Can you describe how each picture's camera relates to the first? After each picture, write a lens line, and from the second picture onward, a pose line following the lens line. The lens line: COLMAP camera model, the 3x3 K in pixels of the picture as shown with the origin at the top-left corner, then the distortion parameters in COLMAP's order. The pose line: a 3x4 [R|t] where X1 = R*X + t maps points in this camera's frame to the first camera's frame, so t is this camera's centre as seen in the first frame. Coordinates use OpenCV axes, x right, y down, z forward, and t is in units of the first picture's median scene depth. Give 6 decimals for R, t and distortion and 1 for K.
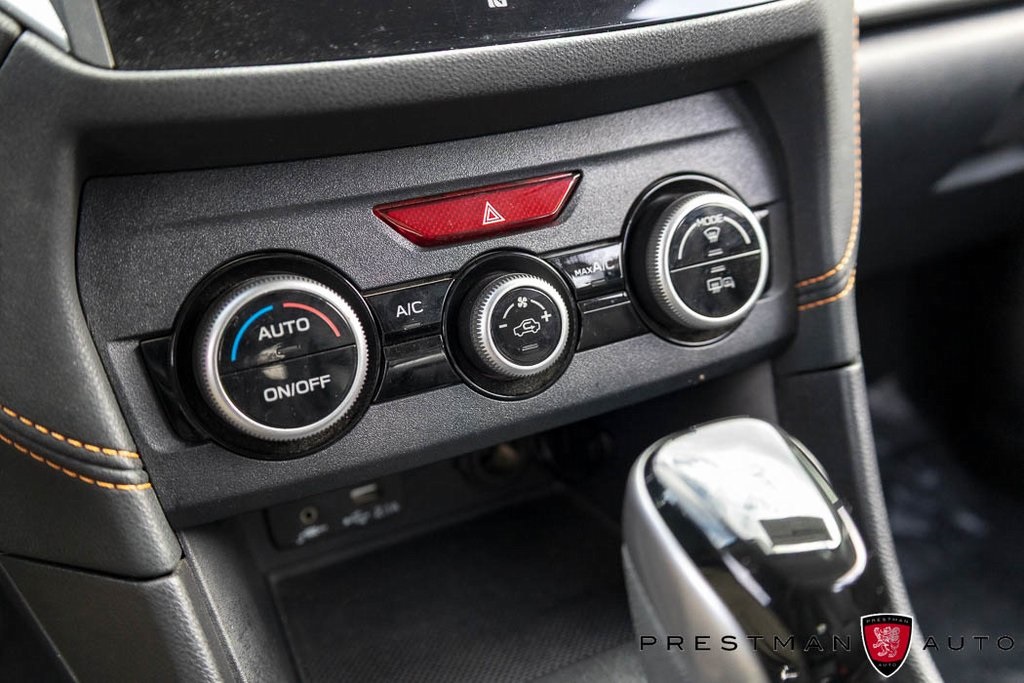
lens RADIAL K [[998.7, 0, 517.0], [0, 998.7, 341.9], [0, 0, 1]] dist [0.010375, 0.000000]
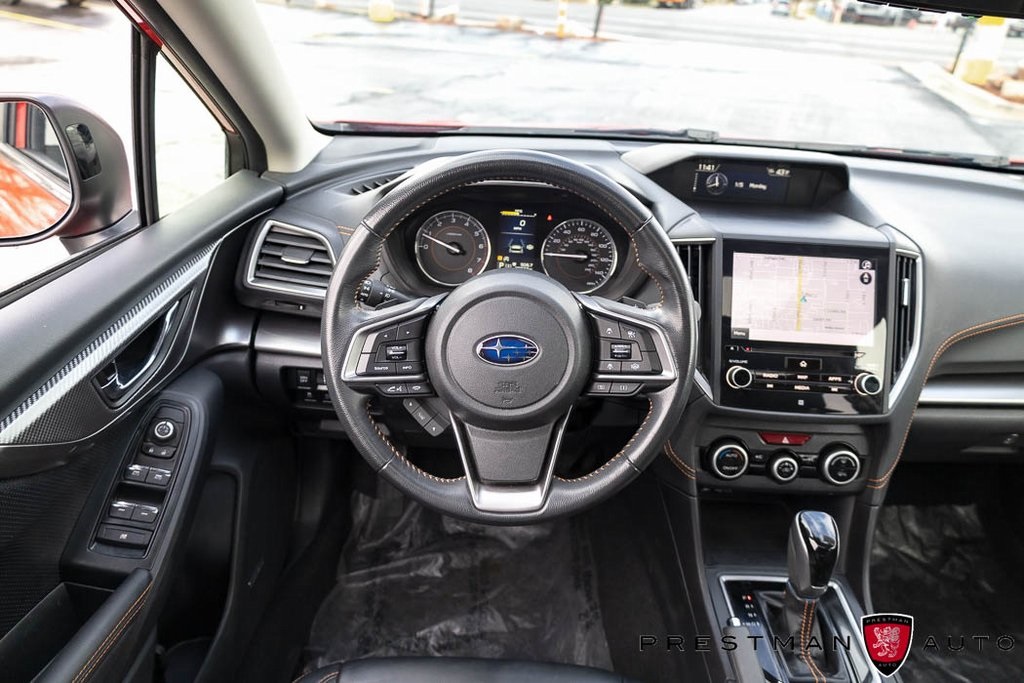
lens RADIAL K [[669.0, 0, 511.0], [0, 669.0, 342.7], [0, 0, 1]] dist [0.007112, 0.011782]
pose [[0.883127, 0.284042, -0.373372, -0.109365], [-0.274893, 0.958242, 0.078783, -0.424642], [0.380158, 0.033062, 0.924330, -2.033701]]
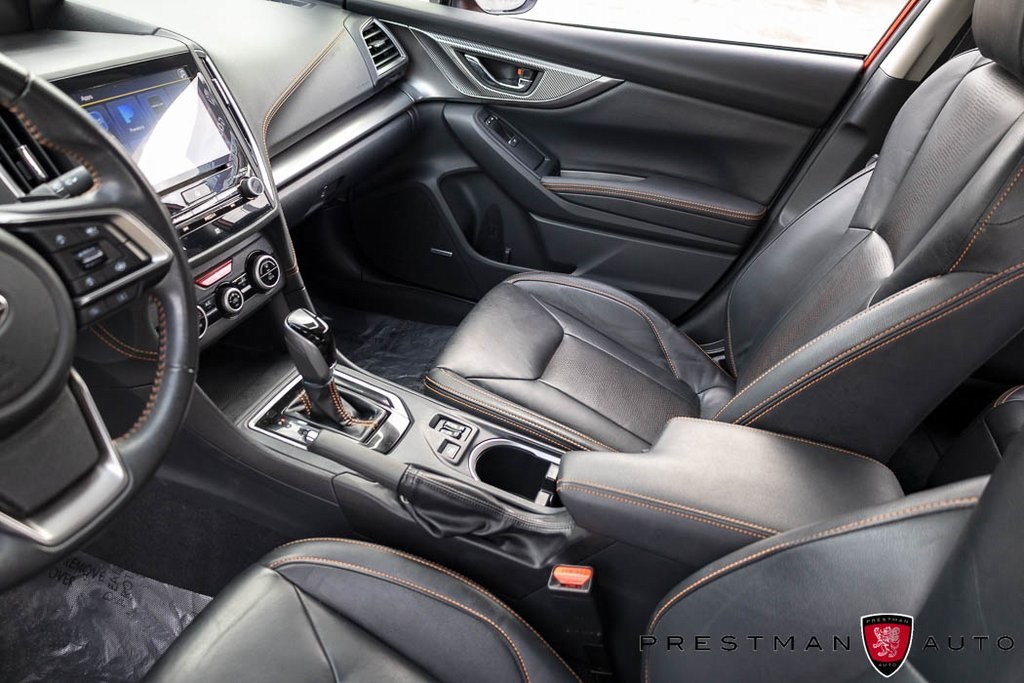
lens RADIAL K [[669.0, 0, 512.6], [0, 669.0, 337.0], [0, 0, 1]] dist [0.007112, 0.011782]
pose [[0.726335, -0.292832, 0.621842, -0.924936], [0.178127, 0.953992, 0.241186, -0.334483], [-0.663859, -0.064415, 0.745079, -1.857013]]
